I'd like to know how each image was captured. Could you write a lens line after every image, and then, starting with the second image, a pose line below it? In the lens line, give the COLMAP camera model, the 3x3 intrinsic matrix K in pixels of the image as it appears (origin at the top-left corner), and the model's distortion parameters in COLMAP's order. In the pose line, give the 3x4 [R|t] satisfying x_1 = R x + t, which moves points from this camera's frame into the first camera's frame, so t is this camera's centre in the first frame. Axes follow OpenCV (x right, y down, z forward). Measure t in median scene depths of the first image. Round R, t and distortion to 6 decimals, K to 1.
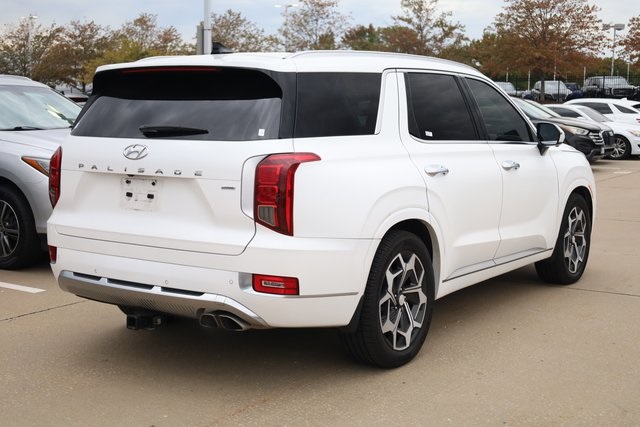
lens RADIAL K [[889.1, 0, 320.0], [0, 889.1, 213.5], [0, 0, 1]] dist [-0.023039, 0.016314]
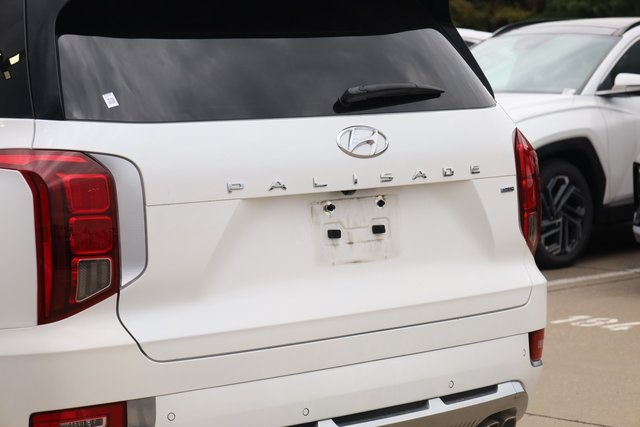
lens RADIAL K [[1856.9, 0, 320.0], [0, 1856.9, 213.5], [0, 0, 1]] dist [0.016652, 0.392115]
pose [[0.256602, -0.098125, 0.961523, -1.168908], [0.131946, 0.989076, 0.065725, -0.098321], [-0.957468, 0.110004, 0.266746, 0.735142]]
